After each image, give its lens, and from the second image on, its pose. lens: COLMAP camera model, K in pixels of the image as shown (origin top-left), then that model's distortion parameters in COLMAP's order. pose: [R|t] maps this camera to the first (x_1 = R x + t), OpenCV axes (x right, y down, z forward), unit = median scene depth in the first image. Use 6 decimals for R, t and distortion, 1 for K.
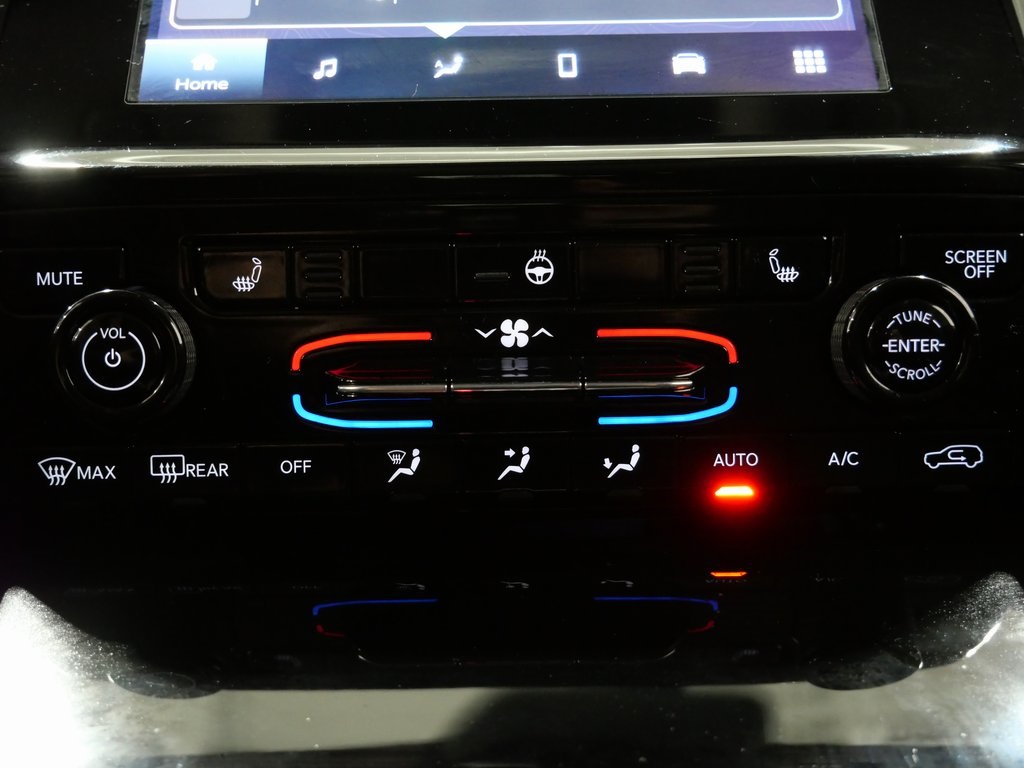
lens RADIAL K [[1501.0, 0, 512.0], [0, 1501.0, 384.0], [0, 0, 1]] dist [0.048976, -0.029781]
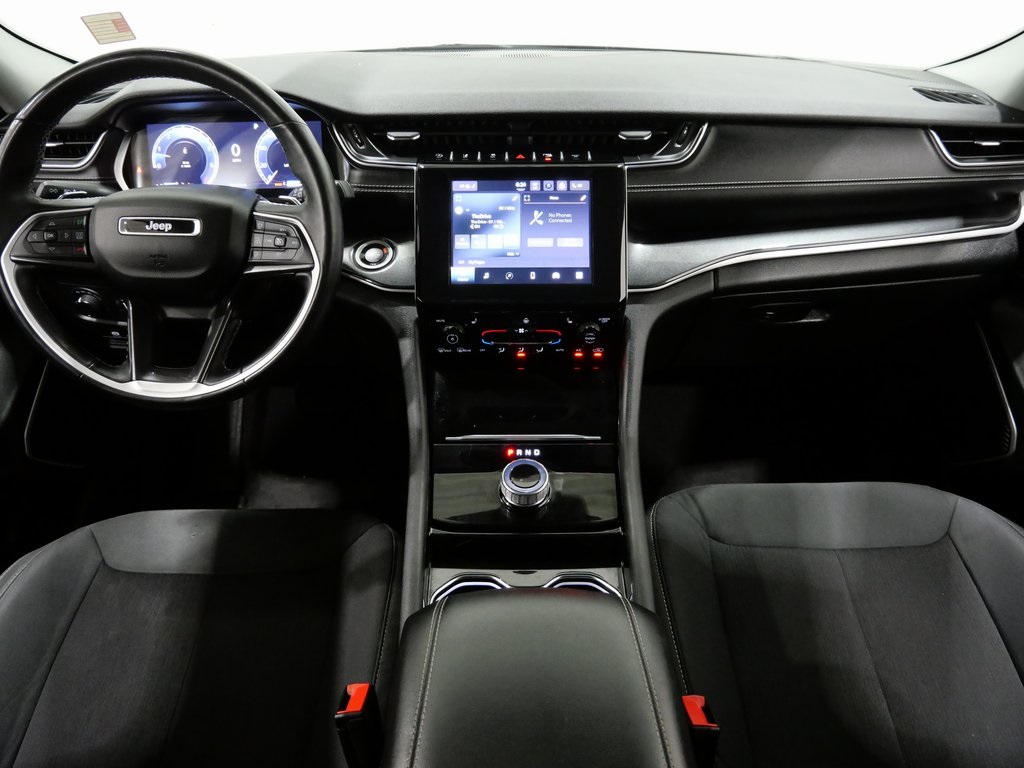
lens RADIAL K [[797.2, 0, 512.0], [0, 797.2, 384.0], [0, 0, 1]] dist [-0.007202, -0.000567]
pose [[0.999834, 0.018207, -0.000056, -0.029534], [-0.015661, 0.861585, 0.507372, -1.366994], [0.009286, -0.507287, 0.861727, -1.664139]]
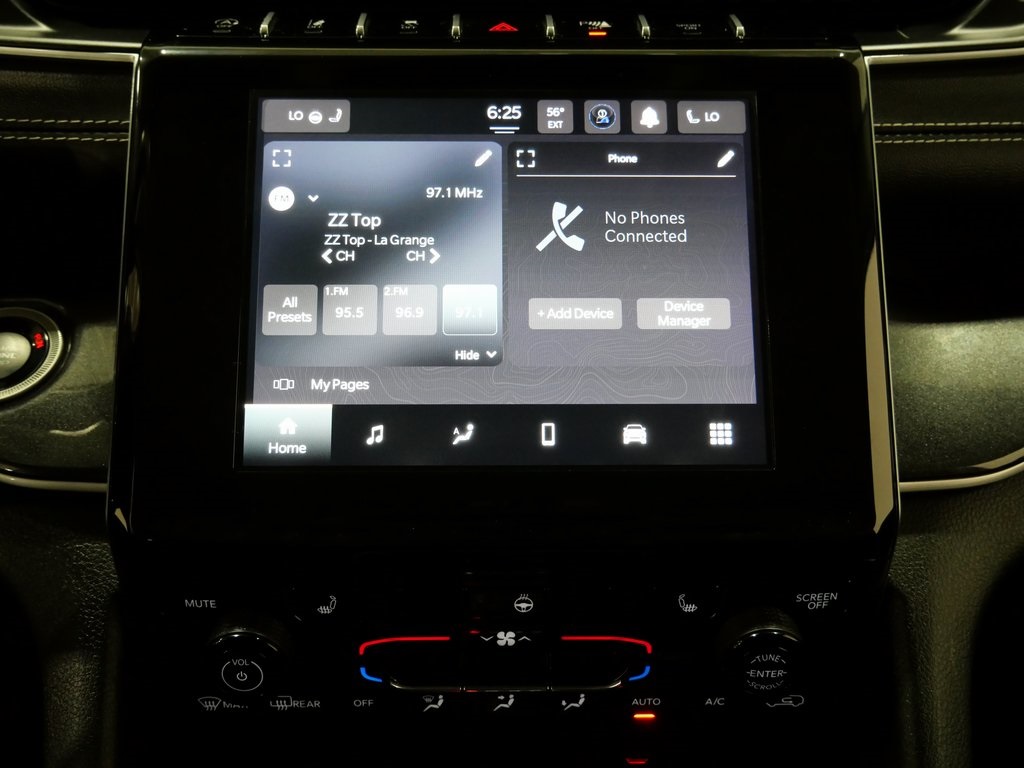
lens RADIAL K [[1033.1, 0, 512.0], [0, 1033.1, 384.0], [0, 0, 1]] dist [0.016378, 0.010749]
pose [[0.999685, 0.020159, 0.014978, -0.012917], [-0.024431, 0.918803, 0.393960, -0.672657], [-0.005819, -0.394202, 0.919005, 0.144527]]
